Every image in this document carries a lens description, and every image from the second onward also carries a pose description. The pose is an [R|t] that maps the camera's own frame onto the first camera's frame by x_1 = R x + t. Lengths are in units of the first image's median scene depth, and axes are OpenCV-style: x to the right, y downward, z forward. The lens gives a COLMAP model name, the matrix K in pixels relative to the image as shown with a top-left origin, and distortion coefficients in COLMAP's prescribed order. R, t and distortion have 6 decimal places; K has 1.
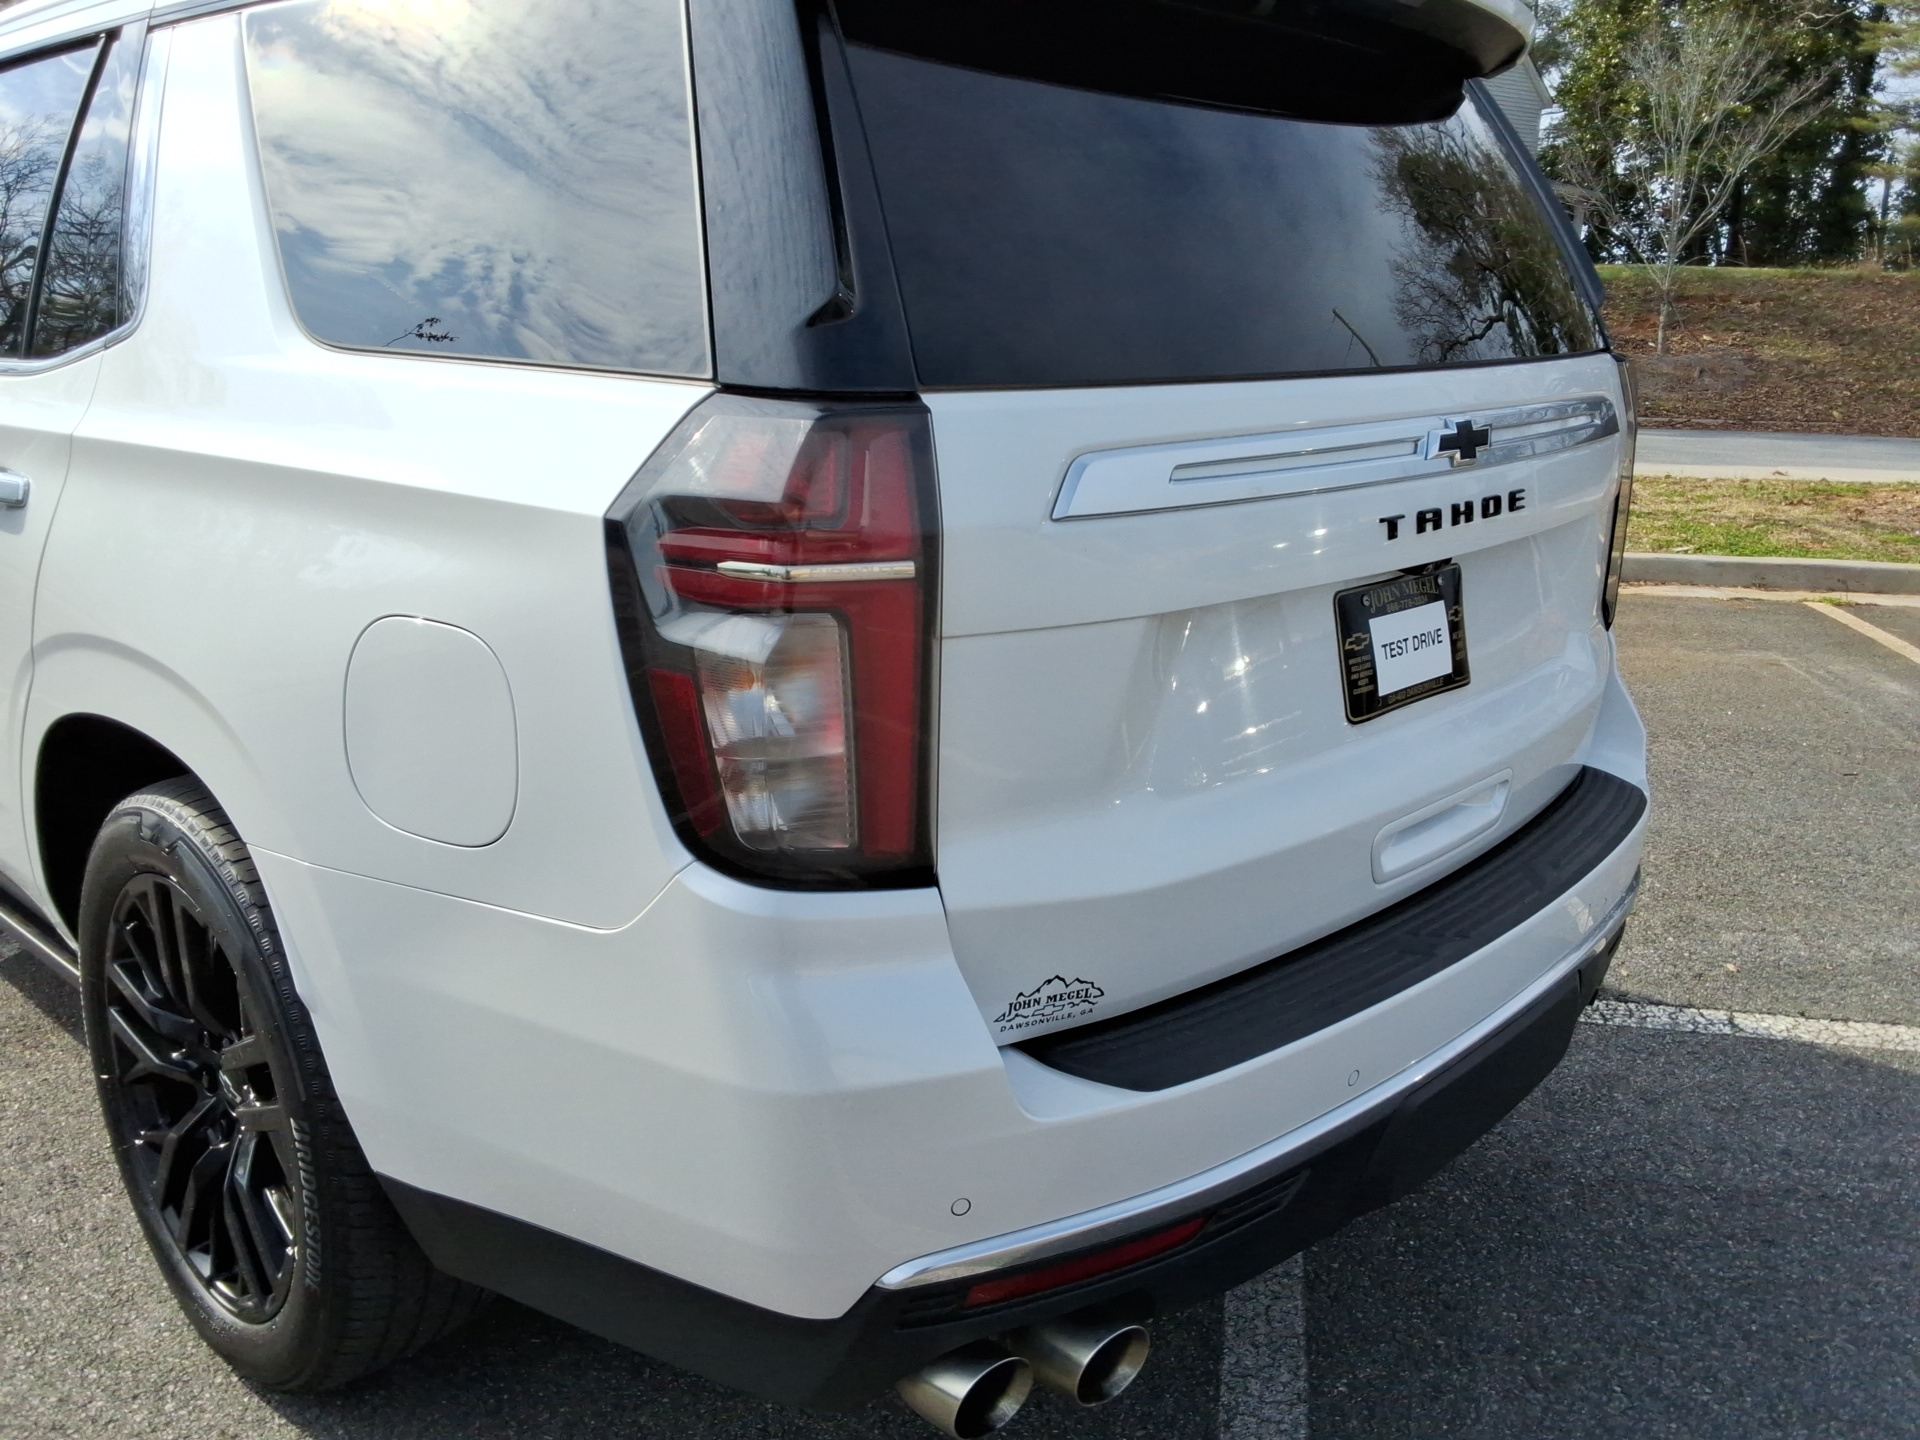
lens RADIAL K [[1536.2, 0, 966.8], [0, 1536.2, 716.2], [0, 0, 1]] dist [0.091926, -0.139556]
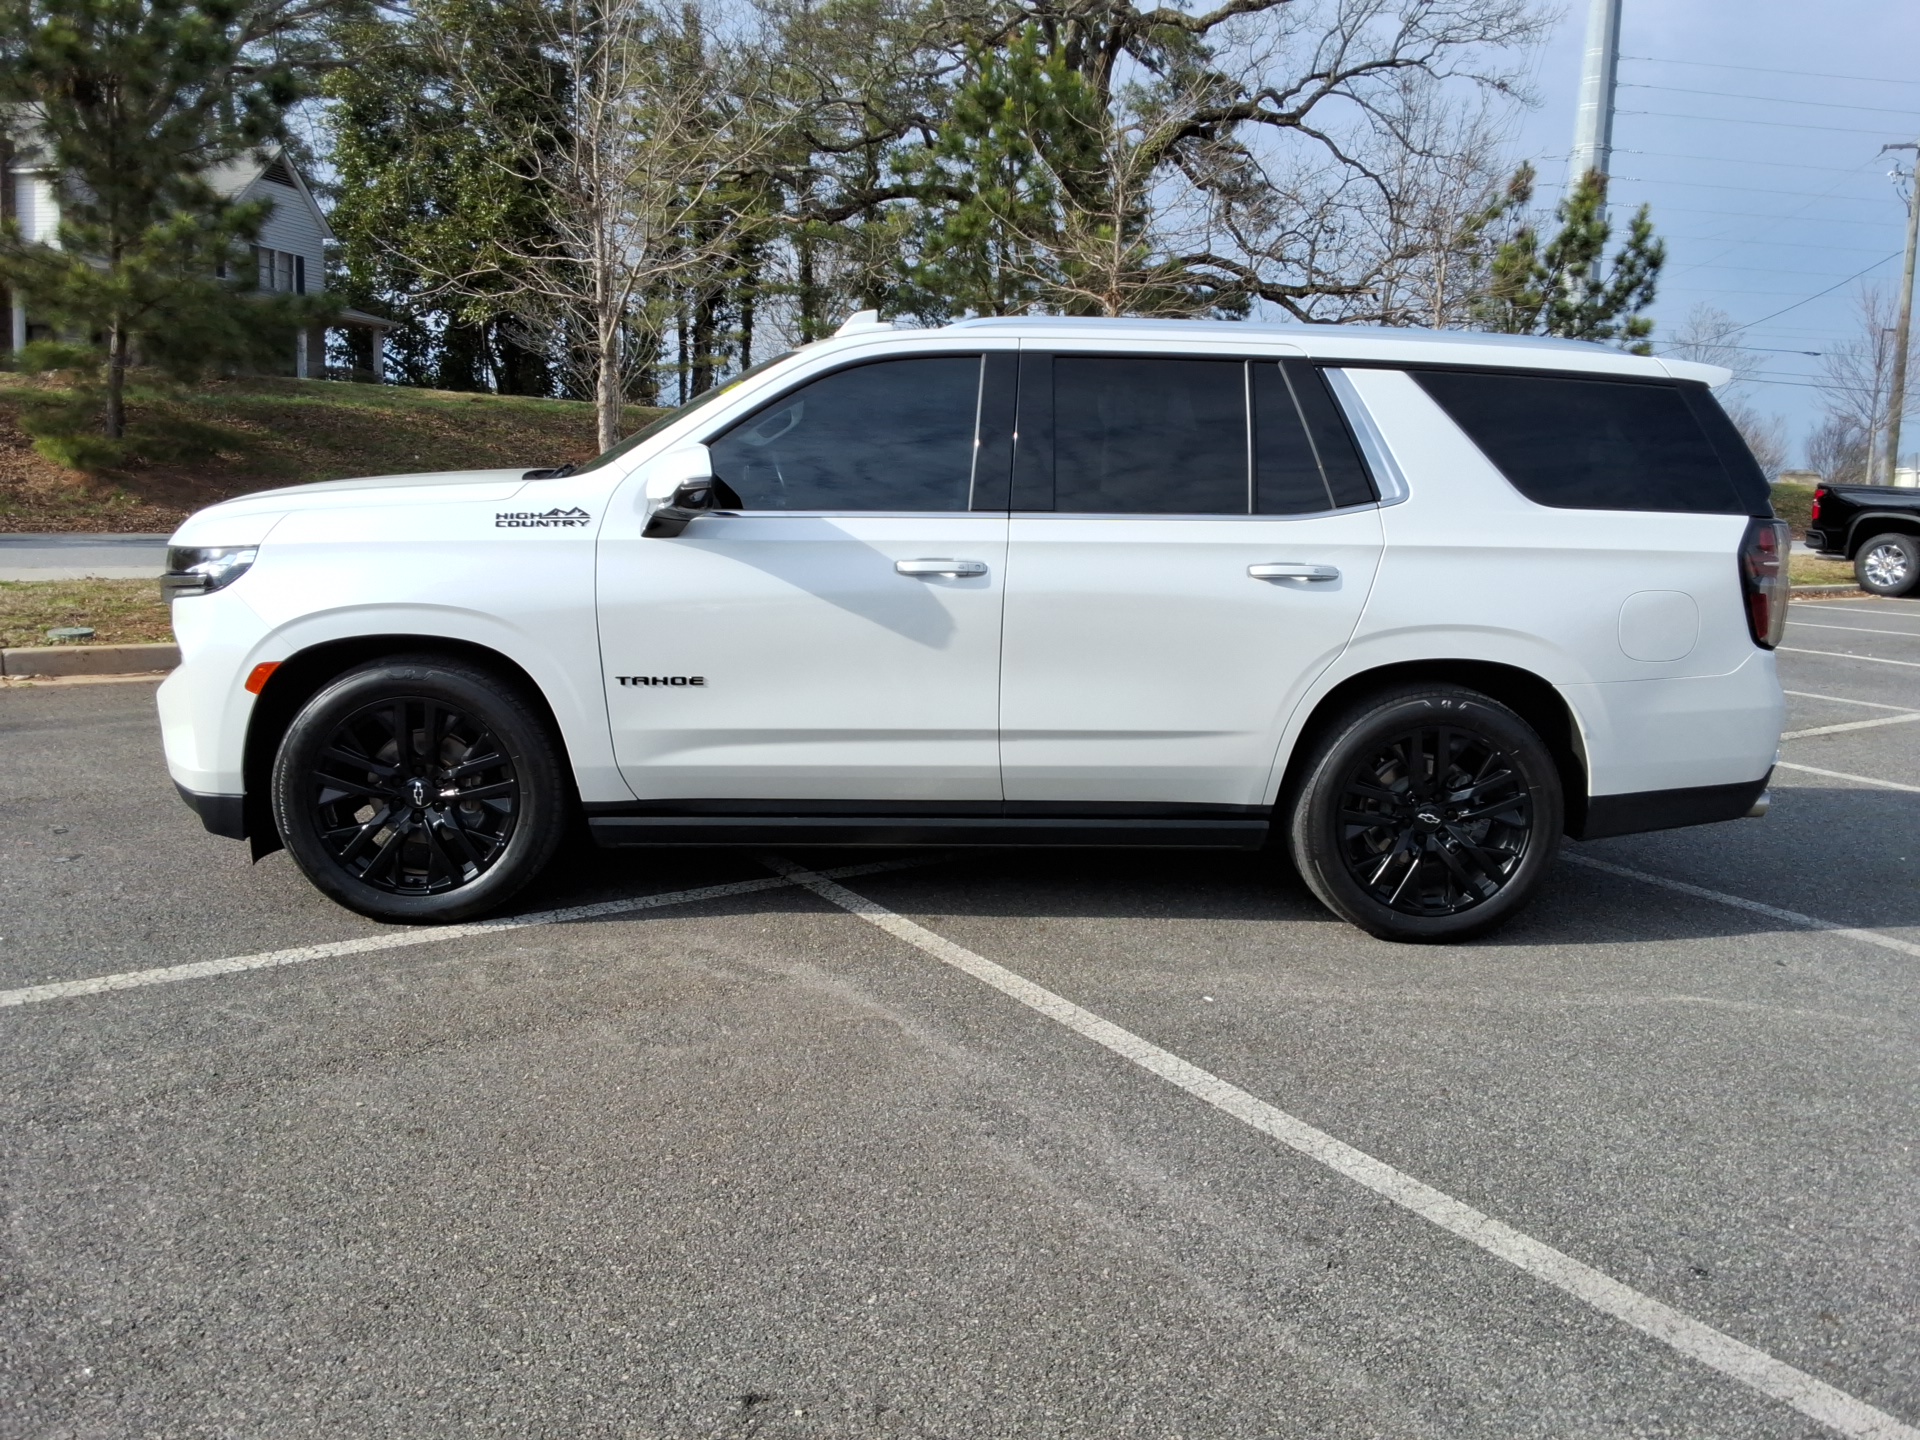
lens RADIAL K [[1536.2, 0, 979.6], [0, 1536.2, 718.0], [0, 0, 1]] dist [0.091926, -0.139556]
pose [[0.696907, -0.109114, 0.708812, -2.726749], [0.157385, 0.987534, -0.002722, -0.010661], [-0.699679, 0.113453, 0.705392, -0.199086]]
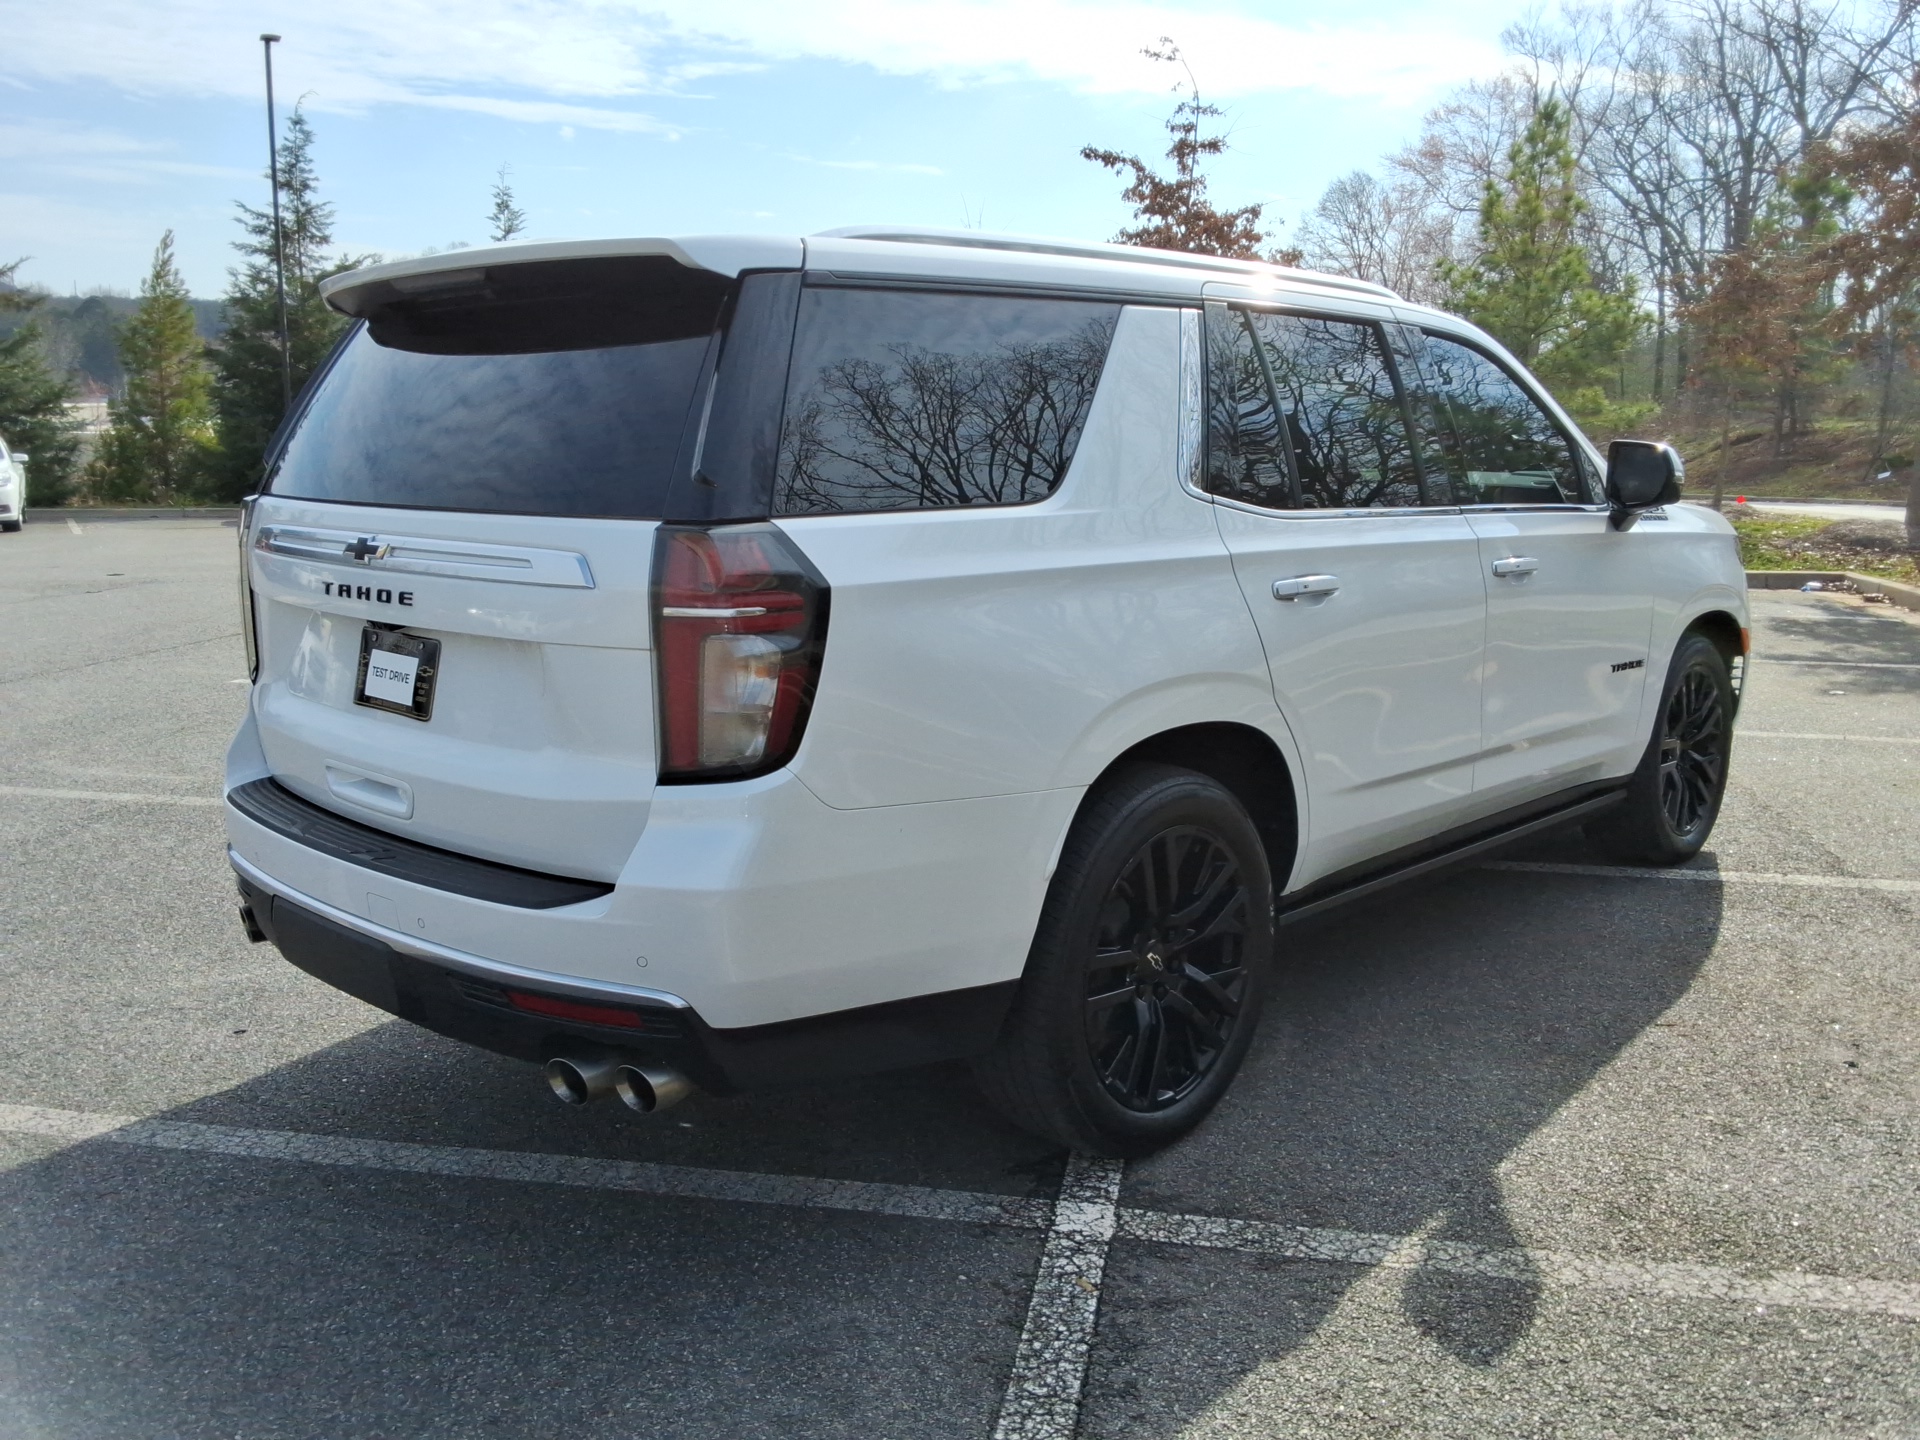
lens RADIAL K [[1536.2, 0, 954.8], [0, 1536.2, 701.1], [0, 0, 1]] dist [0.091926, -0.139556]
pose [[-0.012291, 0.153056, -0.988141, 1.782722], [-0.257481, 0.954407, 0.151034, -0.393959], [0.966205, 0.256283, 0.027678, 1.450313]]
